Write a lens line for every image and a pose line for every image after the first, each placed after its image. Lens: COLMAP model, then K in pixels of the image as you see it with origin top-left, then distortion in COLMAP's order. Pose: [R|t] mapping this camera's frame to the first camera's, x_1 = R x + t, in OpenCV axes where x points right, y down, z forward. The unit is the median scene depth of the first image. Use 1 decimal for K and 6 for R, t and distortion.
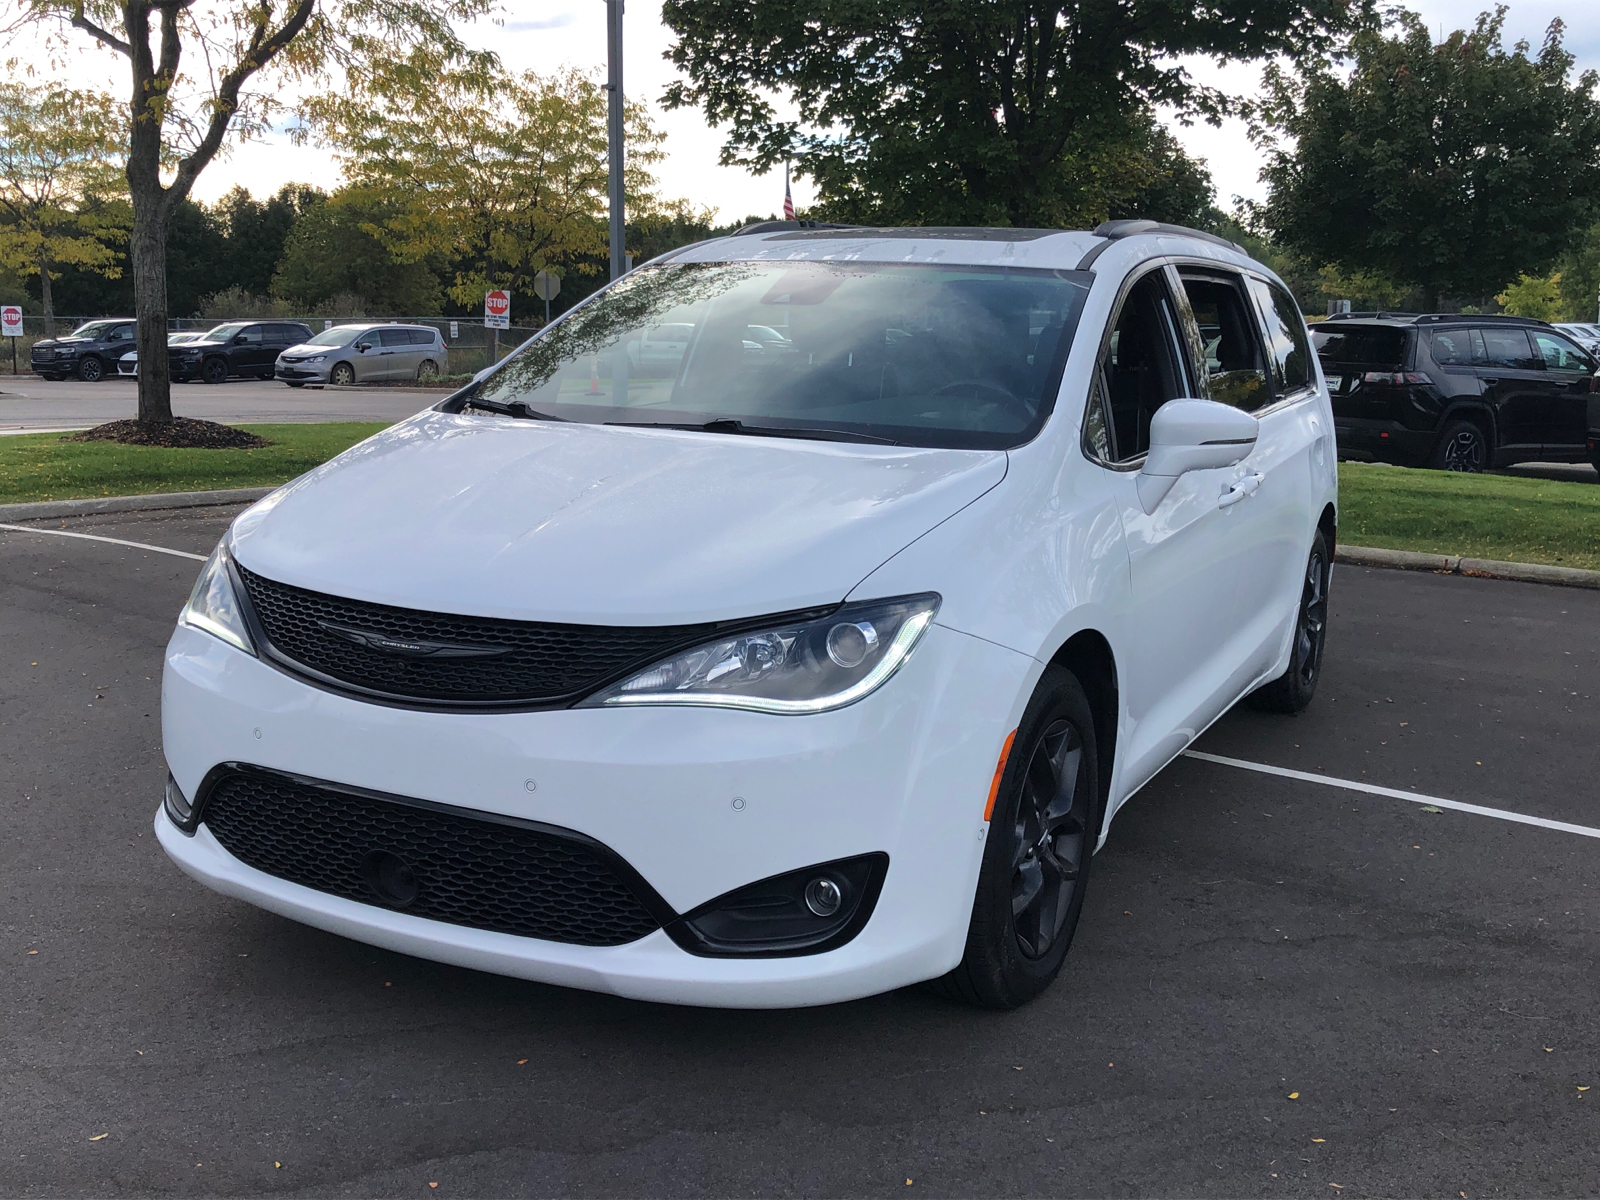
lens RADIAL K [[1564.1, 0, 795.4], [0, 1564.1, 610.4], [0, 0, 1]] dist [0.036845, -0.070546]
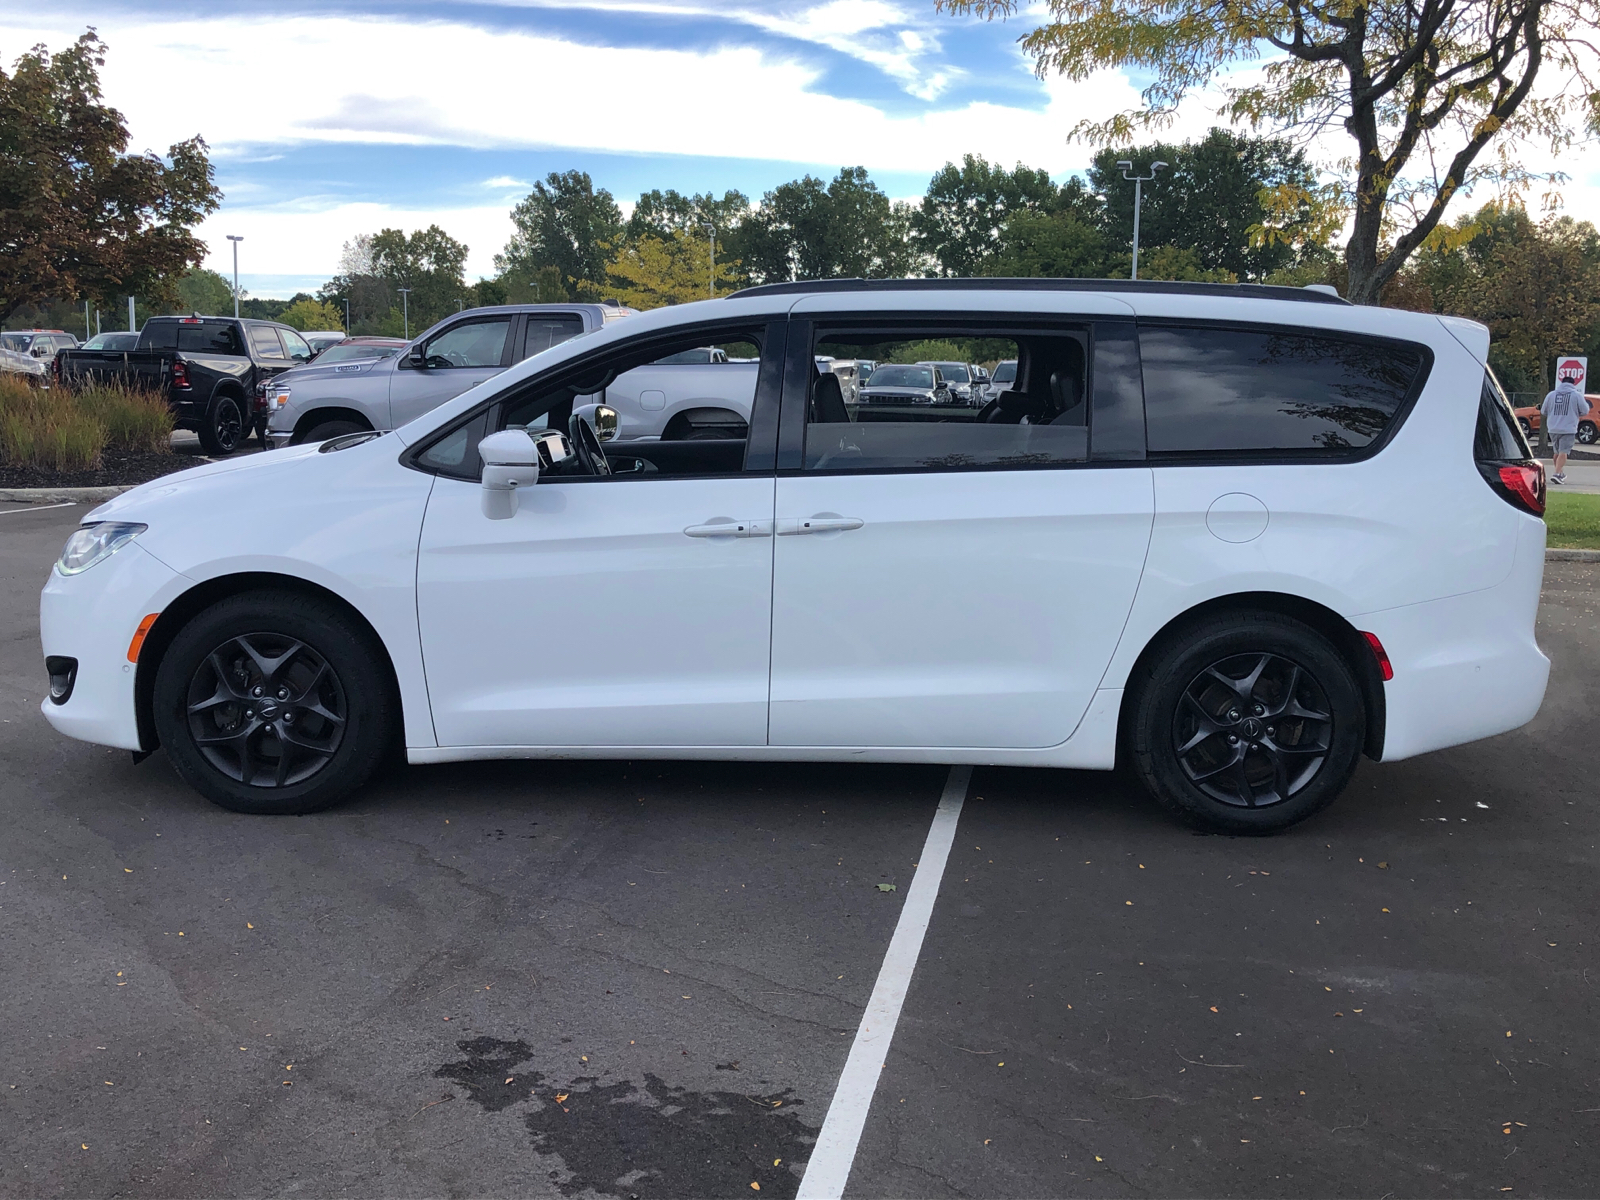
lens RADIAL K [[1564.1, 0, 795.4], [0, 1564.1, 610.4], [0, 0, 1]] dist [0.036845, -0.070546]
pose [[0.466743, 0.122680, -0.875843, 1.879671], [-0.162465, 0.985372, 0.051443, -0.119511], [0.869342, 0.118283, 0.479847, 0.787333]]
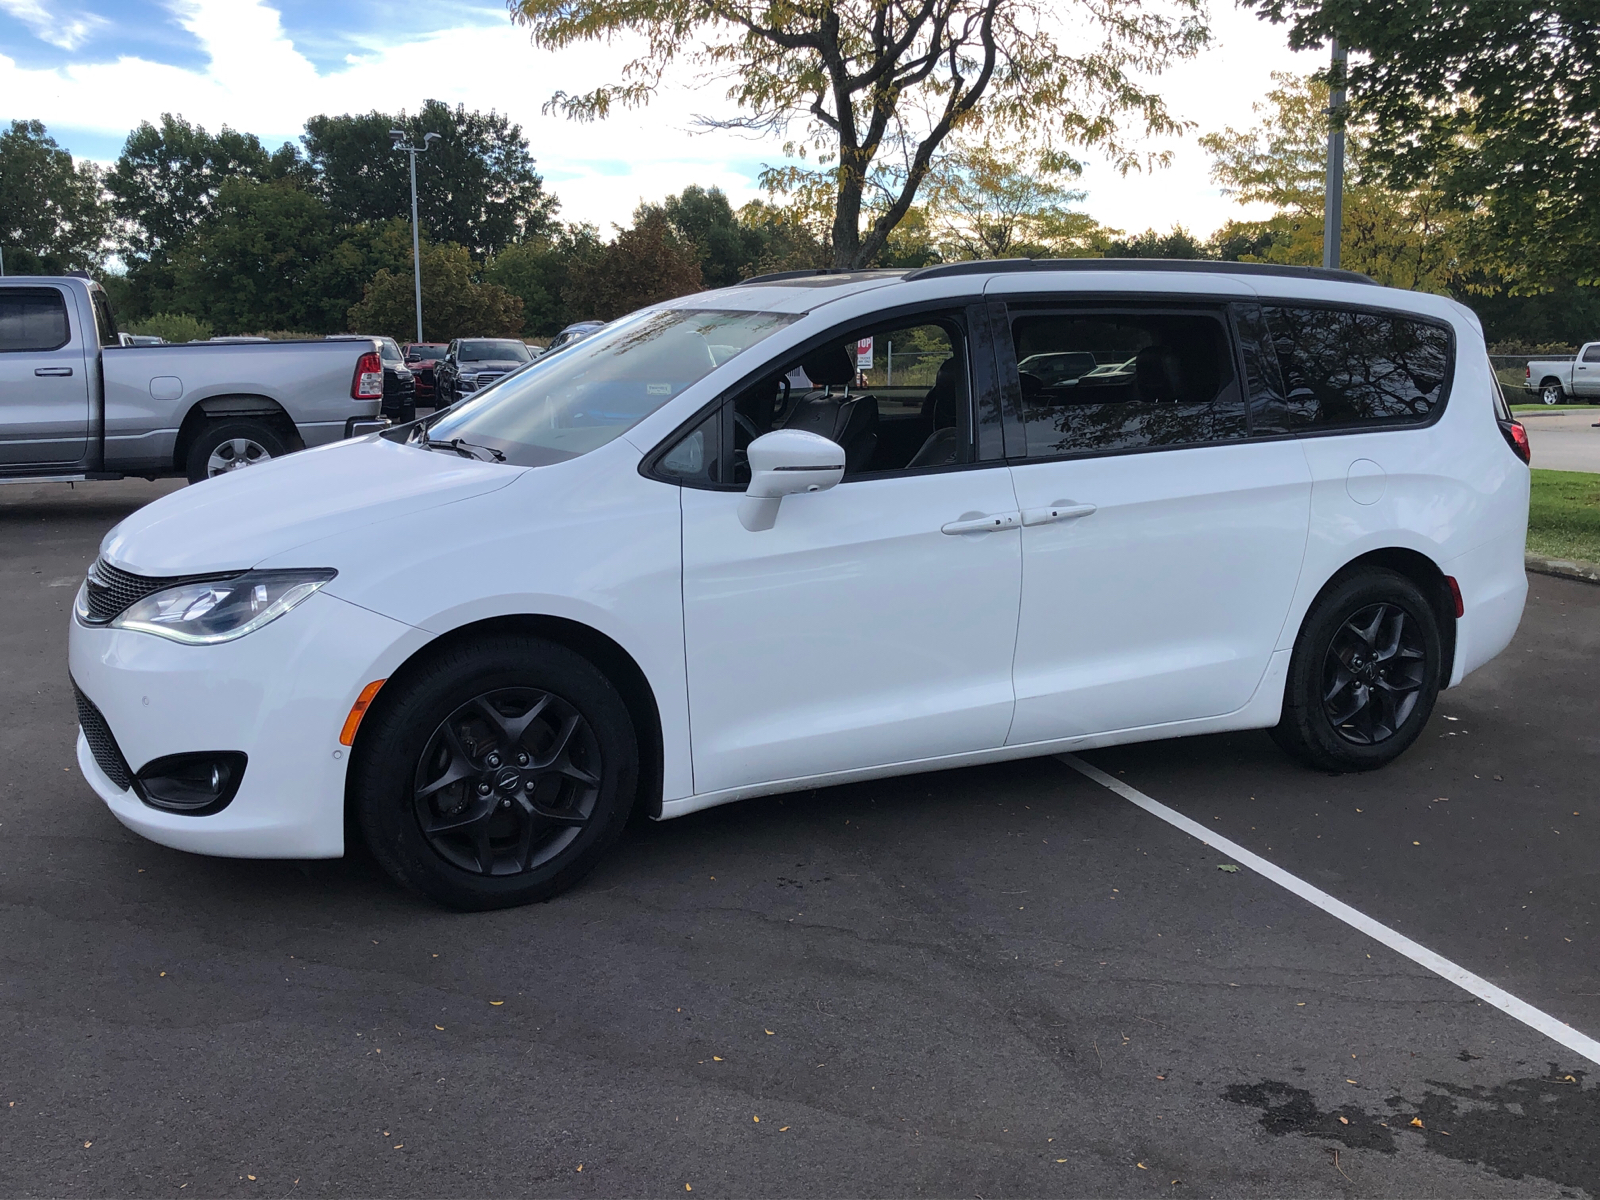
lens RADIAL K [[1564.1, 0, 795.4], [0, 1564.1, 610.4], [0, 0, 1]] dist [0.036845, -0.070546]
pose [[0.821833, 0.074638, -0.564819, 1.138671], [-0.084394, 0.996393, 0.008872, -0.020794], [0.563444, 0.040376, 0.825167, 0.119769]]
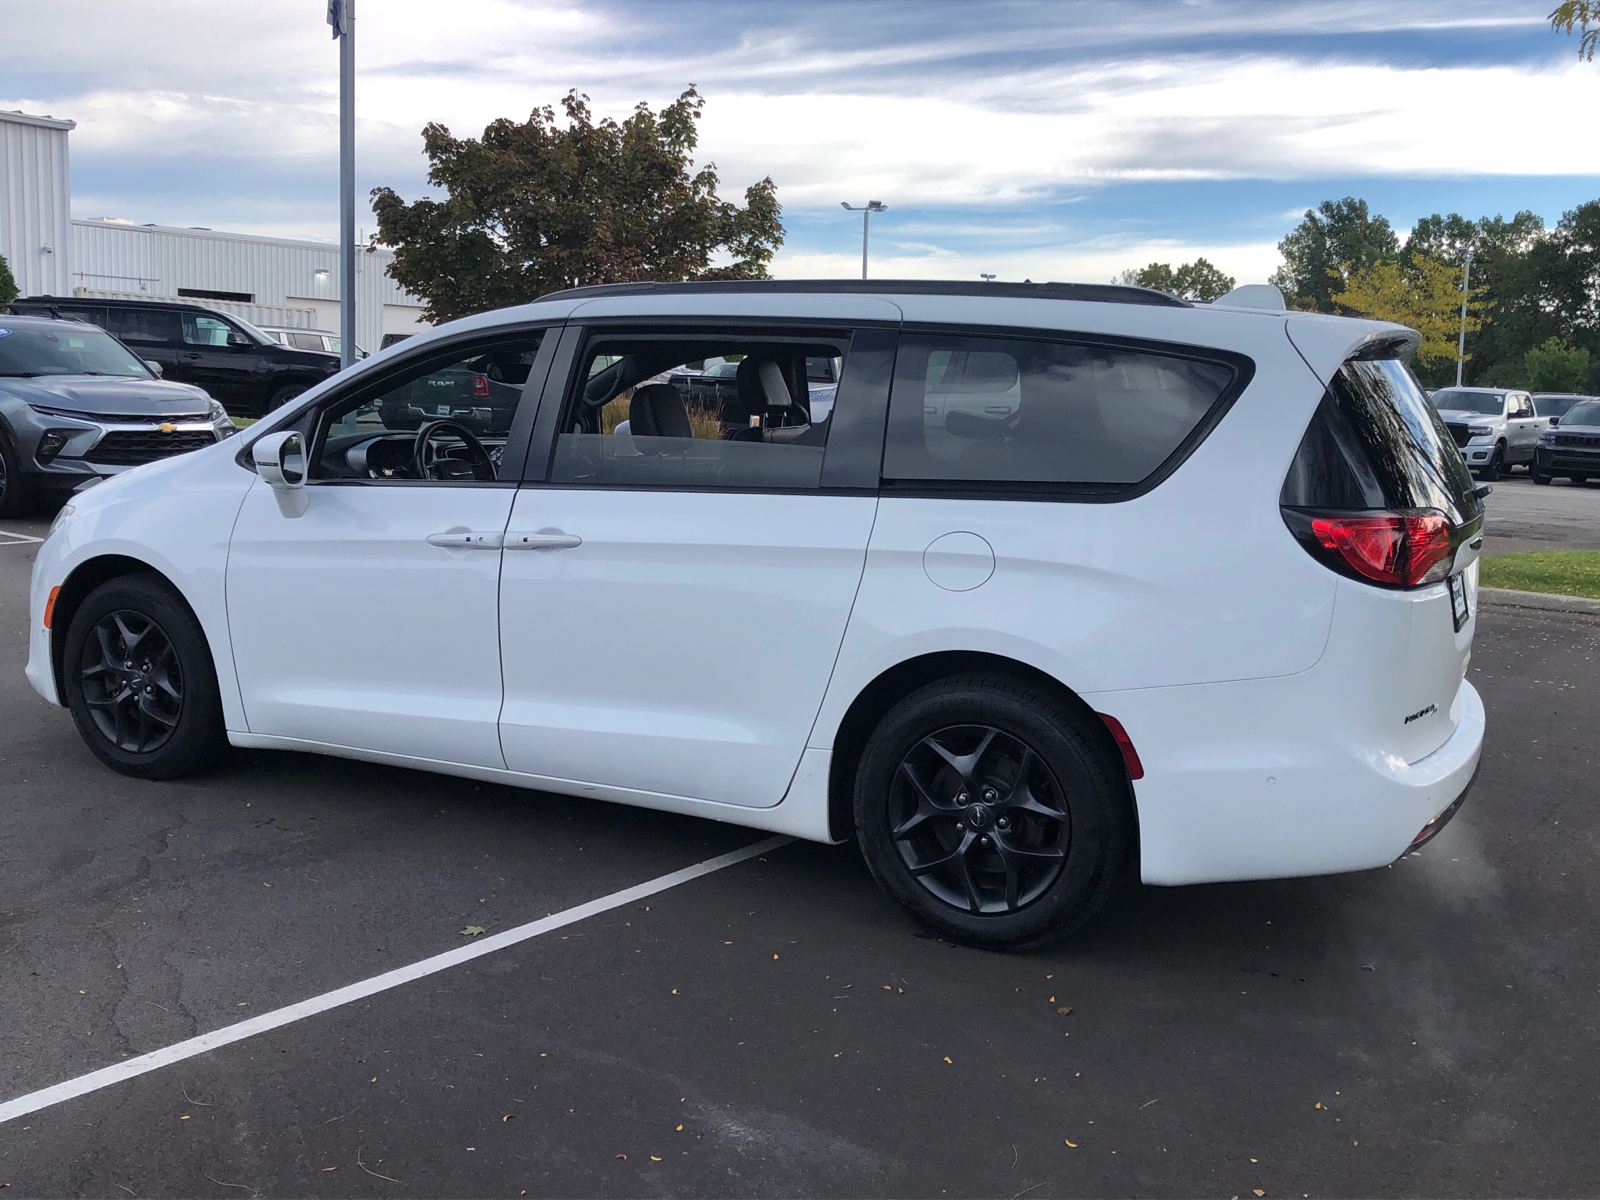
lens RADIAL K [[1564.1, 0, 795.4], [0, 1564.1, 610.4], [0, 0, 1]] dist [0.036845, -0.070546]
pose [[0.018630, 0.123909, -0.992119, 1.997346], [-0.205313, 0.971618, 0.117493, -0.293830], [0.978519, 0.201506, 0.043542, 1.772206]]
